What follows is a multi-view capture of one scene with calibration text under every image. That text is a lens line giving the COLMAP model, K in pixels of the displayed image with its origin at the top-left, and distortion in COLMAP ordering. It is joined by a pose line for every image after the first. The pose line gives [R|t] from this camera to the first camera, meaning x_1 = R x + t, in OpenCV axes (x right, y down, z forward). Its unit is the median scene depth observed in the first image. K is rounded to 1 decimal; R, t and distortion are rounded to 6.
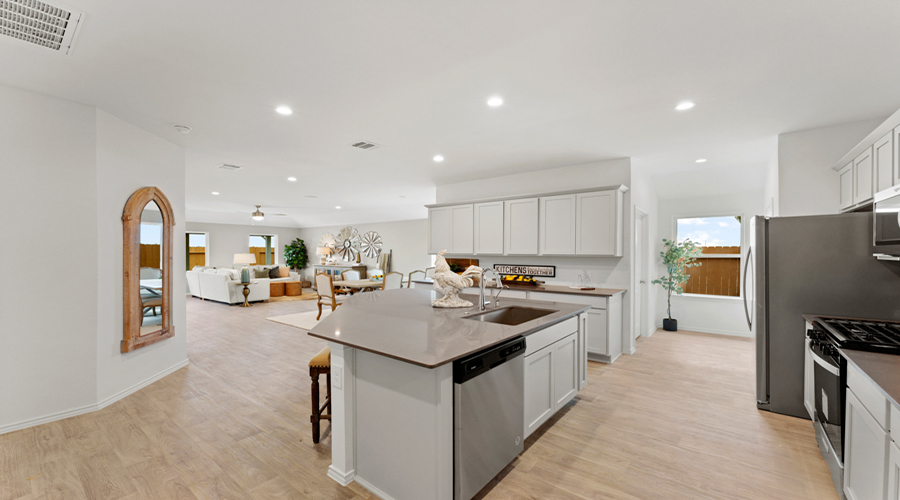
lens RADIAL K [[356.2, 0, 448.2], [0, 356.2, 253.1], [0, 0, 1]] dist [0.000286, 0.000421]
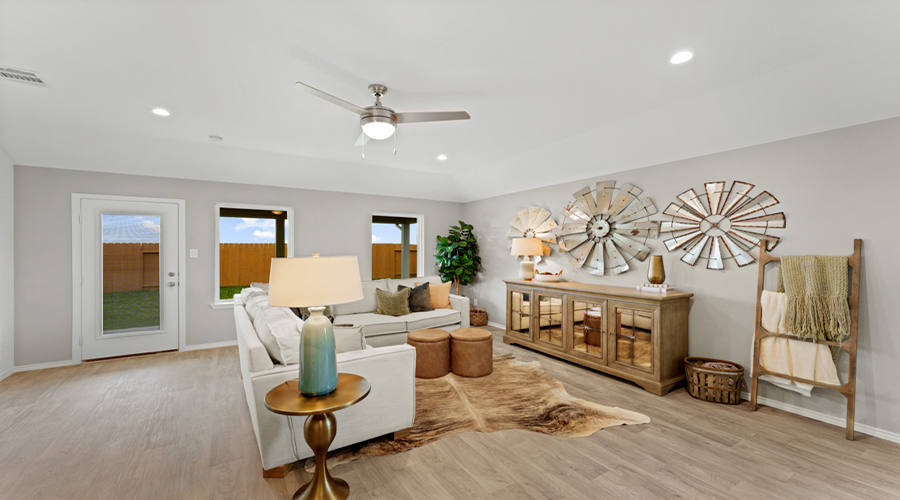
lens RADIAL K [[356.2, 0, 448.2], [0, 356.2, 253.1], [0, 0, 1]] dist [0.000286, 0.000421]
pose [[0.941480, 0.004019, -0.337046, -0.298524], [-0.003139, 0.999990, 0.003155, -0.000261], [0.337056, -0.001912, 0.941483, 0.583050]]
